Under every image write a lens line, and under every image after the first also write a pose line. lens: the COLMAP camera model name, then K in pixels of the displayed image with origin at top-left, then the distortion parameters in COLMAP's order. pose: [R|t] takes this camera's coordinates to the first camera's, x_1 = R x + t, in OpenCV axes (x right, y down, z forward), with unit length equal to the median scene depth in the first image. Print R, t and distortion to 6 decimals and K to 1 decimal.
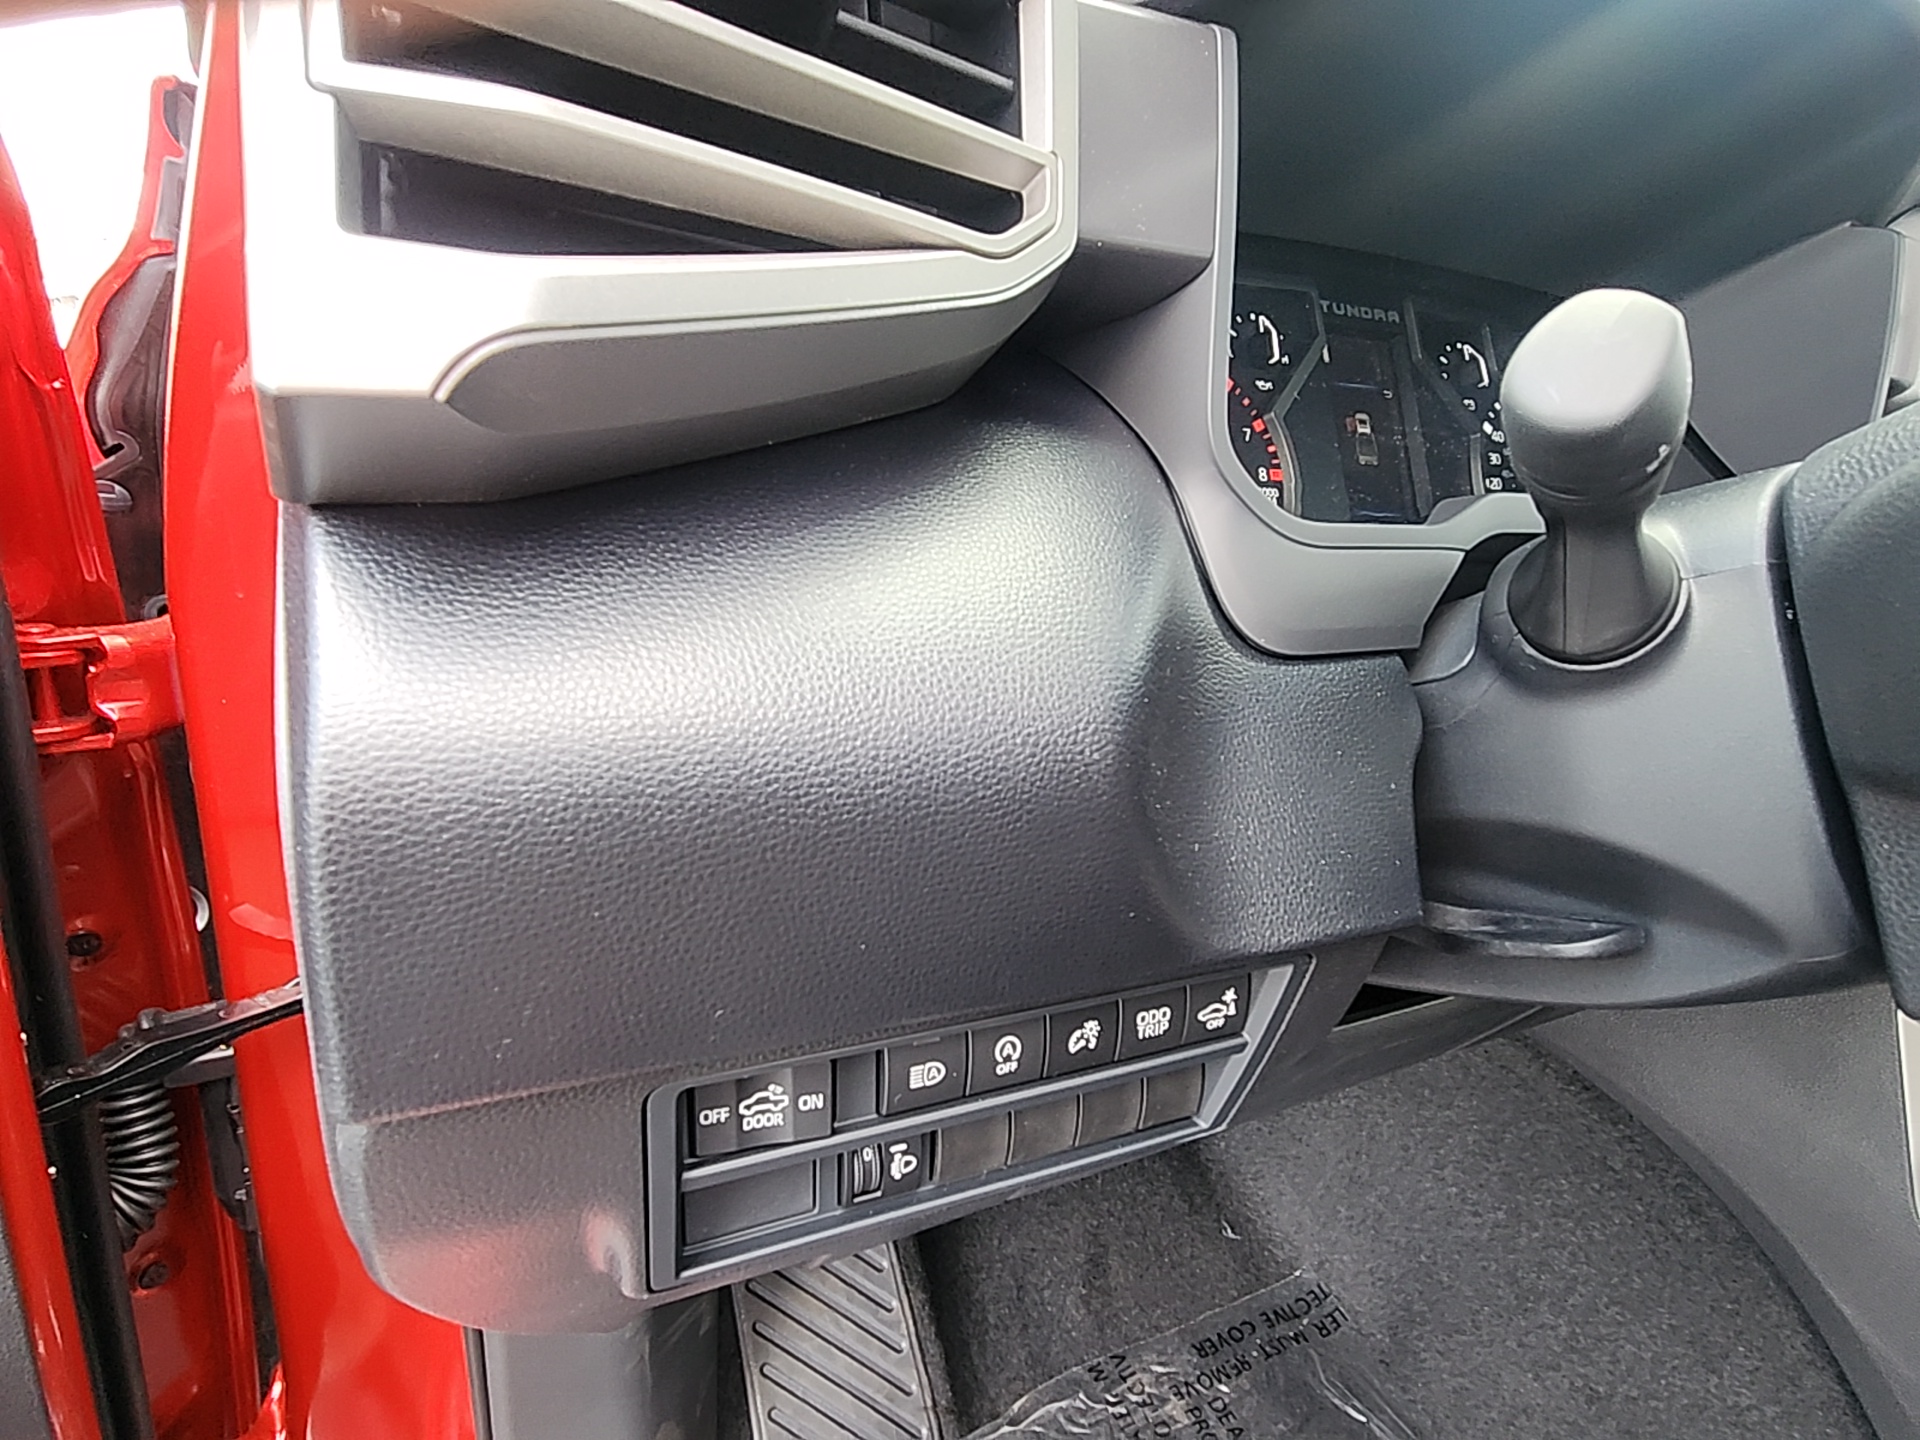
lens RADIAL K [[972.4, 0, 962.1], [0, 972.4, 730.6], [0, 0, 1]] dist [0.009165, -0.000710]
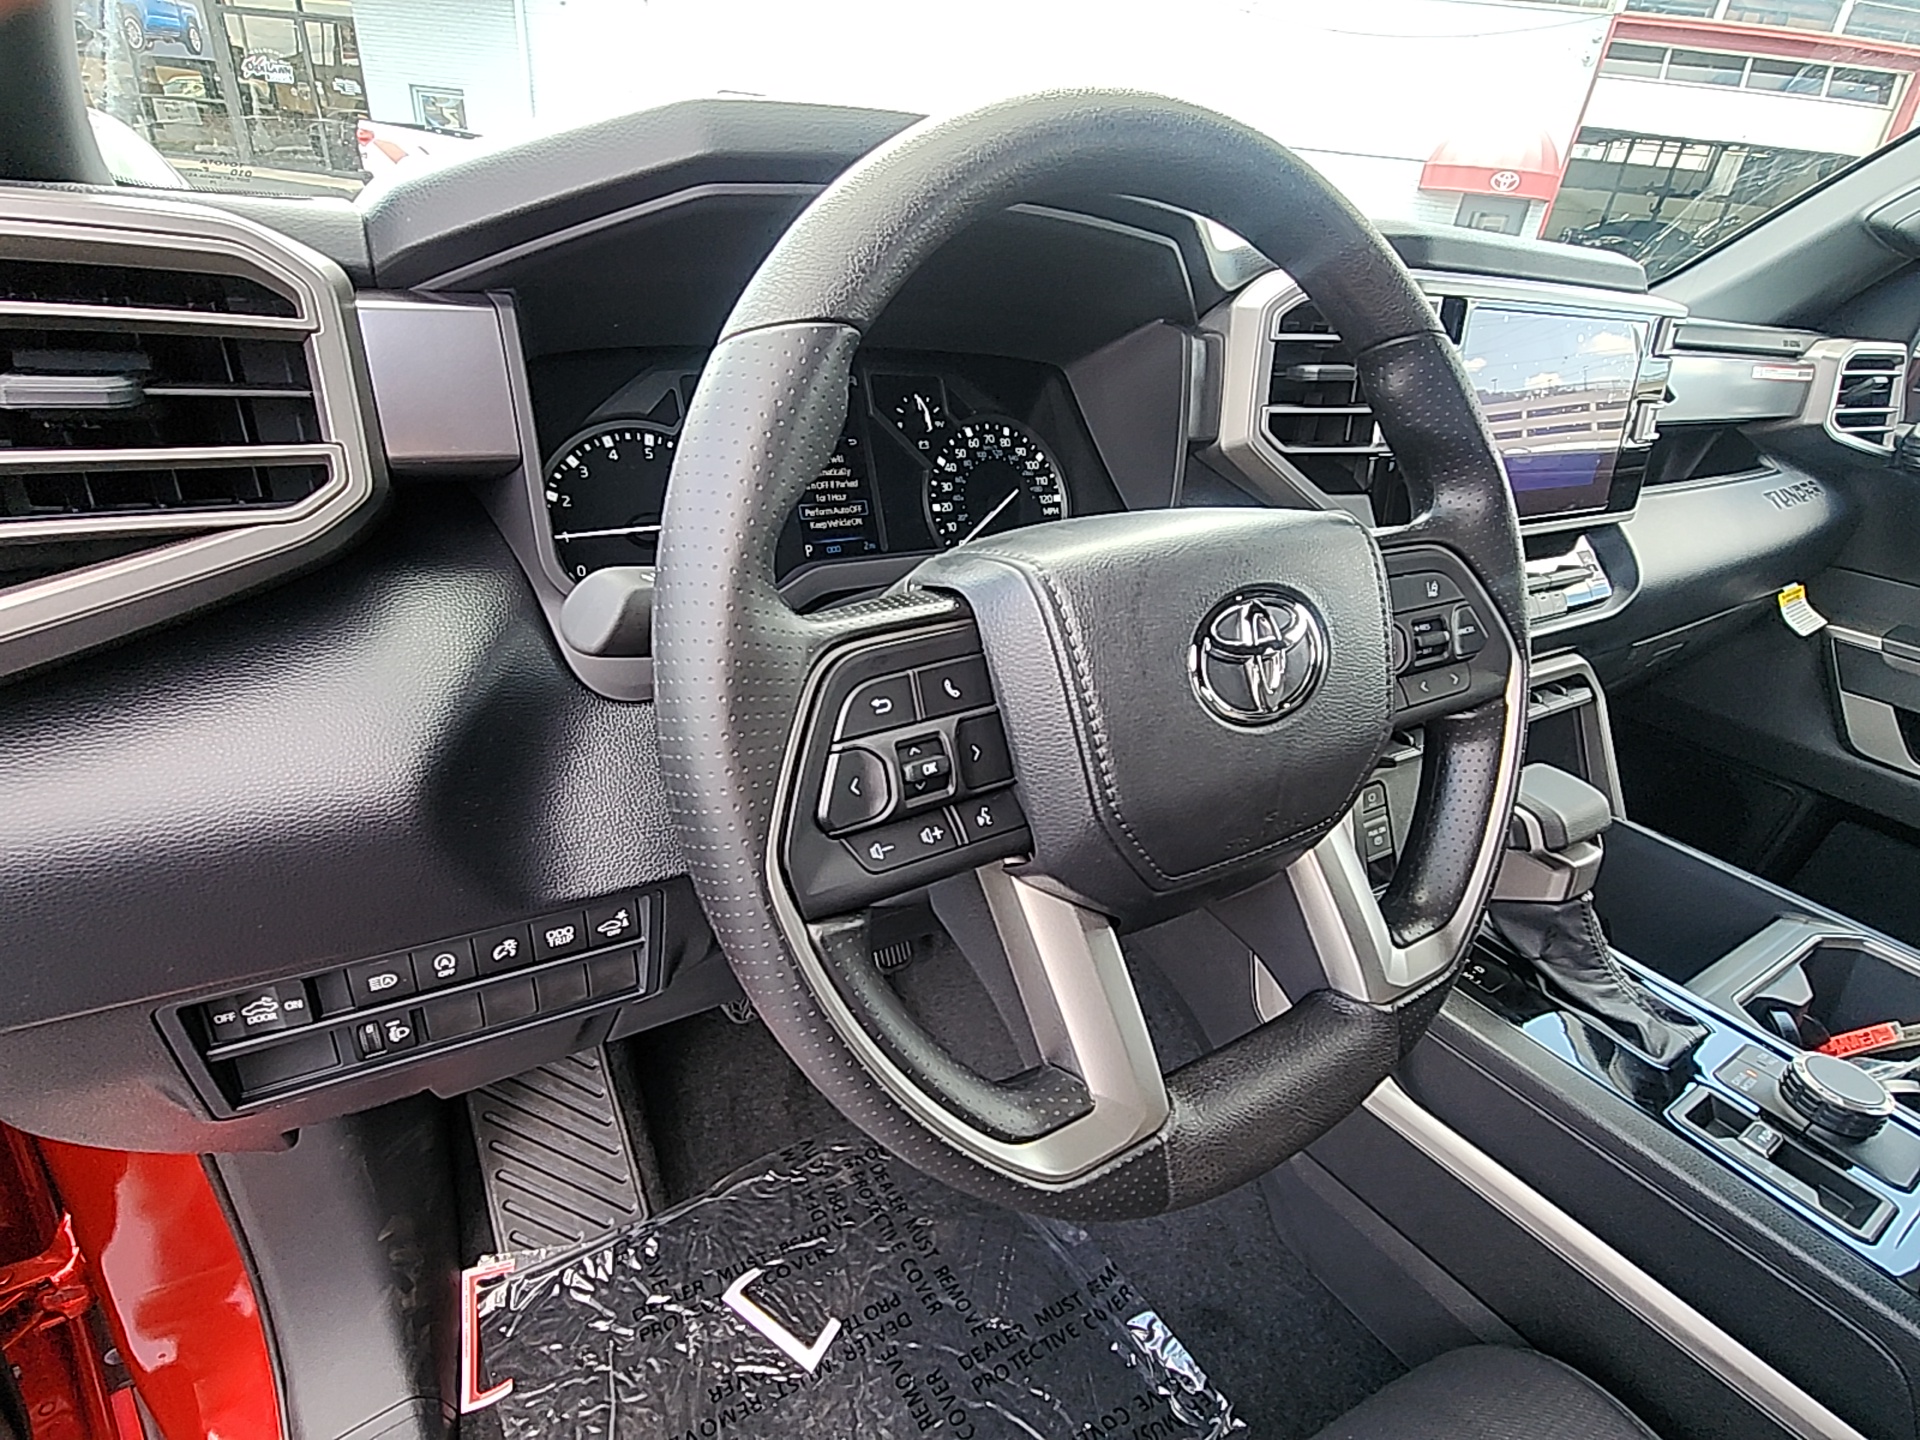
lens RADIAL K [[972.4, 0, 962.1], [0, 972.4, 730.6], [0, 0, 1]] dist [0.009165, -0.000710]
pose [[0.993914, -0.041475, 0.102056, 0.417015], [0.025265, 0.987546, 0.155286, -0.155234], [-0.107226, -0.151762, 0.982584, -0.343654]]
